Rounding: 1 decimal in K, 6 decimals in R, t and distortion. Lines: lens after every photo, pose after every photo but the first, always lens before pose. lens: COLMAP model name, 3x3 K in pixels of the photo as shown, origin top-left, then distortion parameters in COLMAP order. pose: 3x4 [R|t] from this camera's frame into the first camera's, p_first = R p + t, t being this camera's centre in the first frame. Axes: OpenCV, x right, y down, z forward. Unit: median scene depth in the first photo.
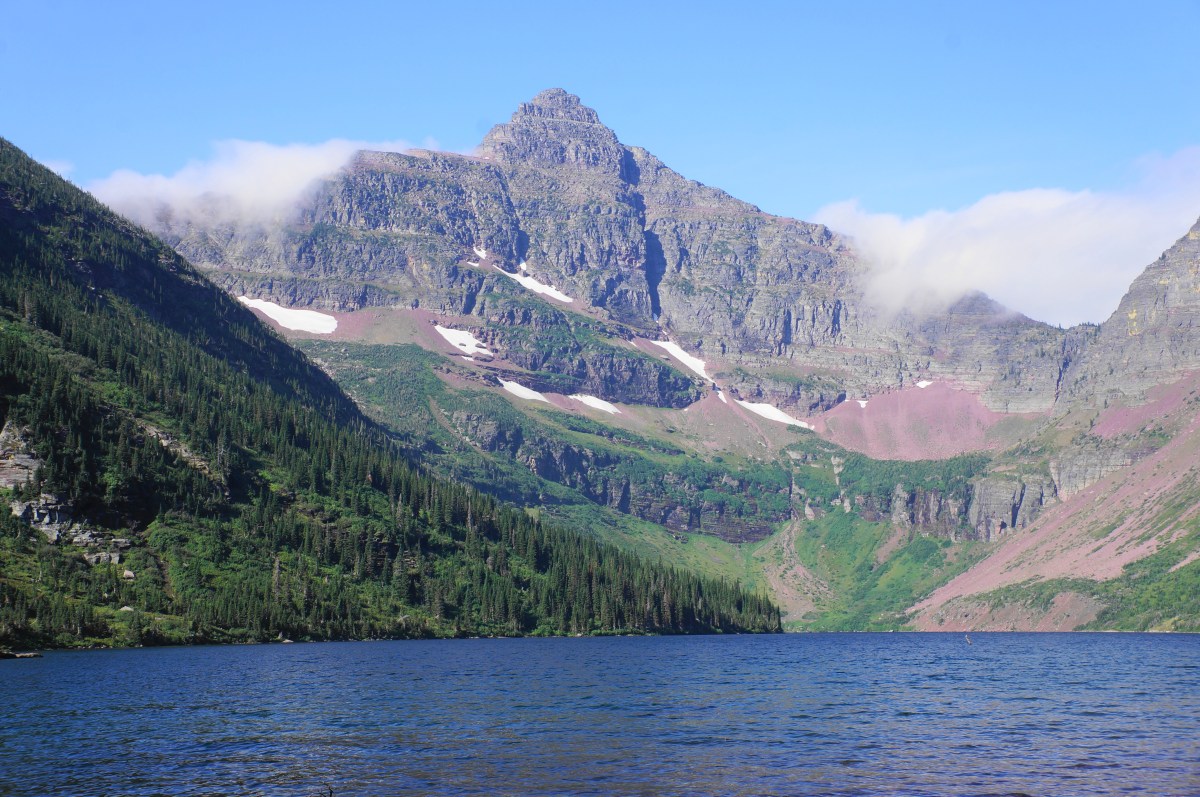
lens RADIAL K [[1706.1, 0, 600.0], [0, 1706.1, 398.5], [0, 0, 1]] dist [0.175868, 0.046423]
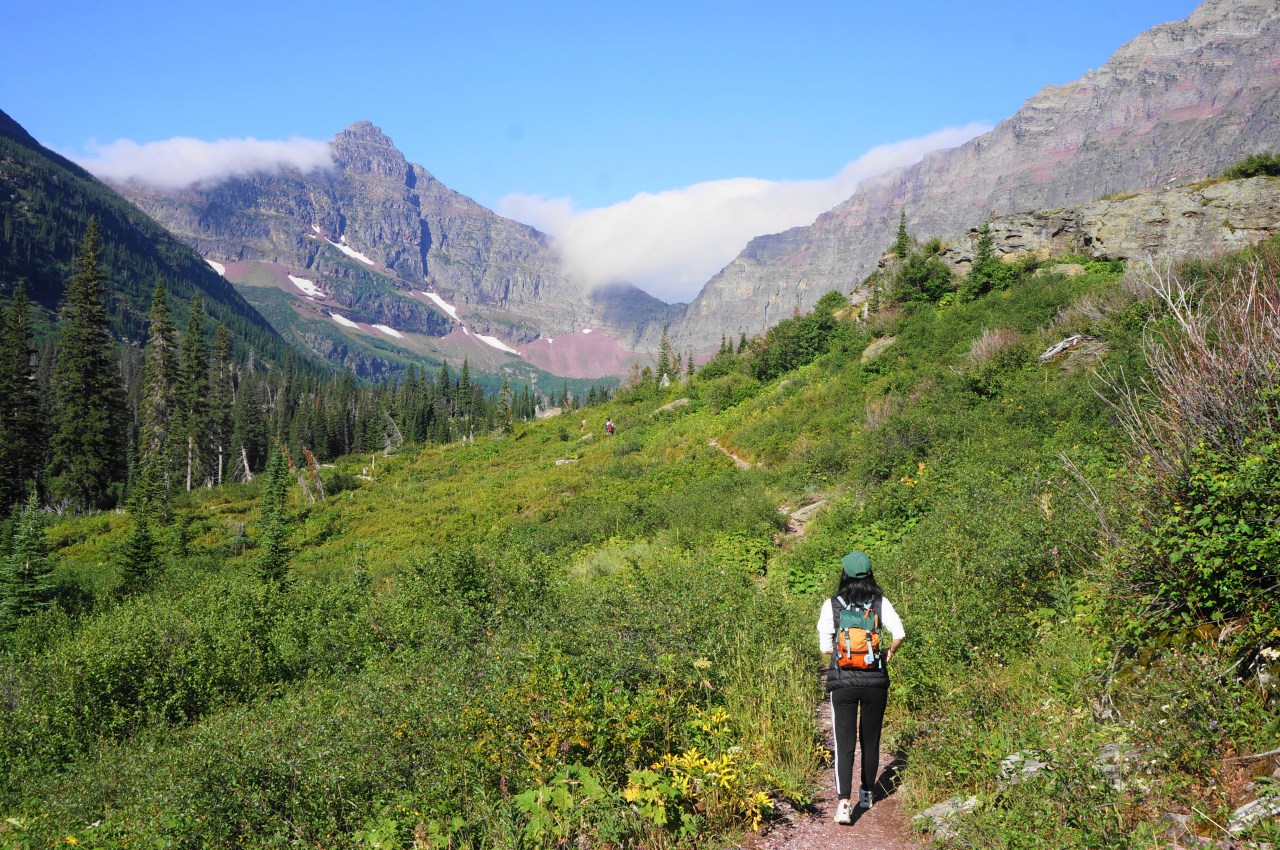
lens RADIAL K [[1311.5, 0, 640.0], [0, 1311.5, 425.0], [0, 0, 1]] dist [-0.059749, 0.299203]
pose [[0.971299, 0.050195, 0.232506, -0.052322], [-0.070488, 0.994315, 0.079806, -0.023164], [-0.227178, -0.093904, 0.969315, -0.252721]]
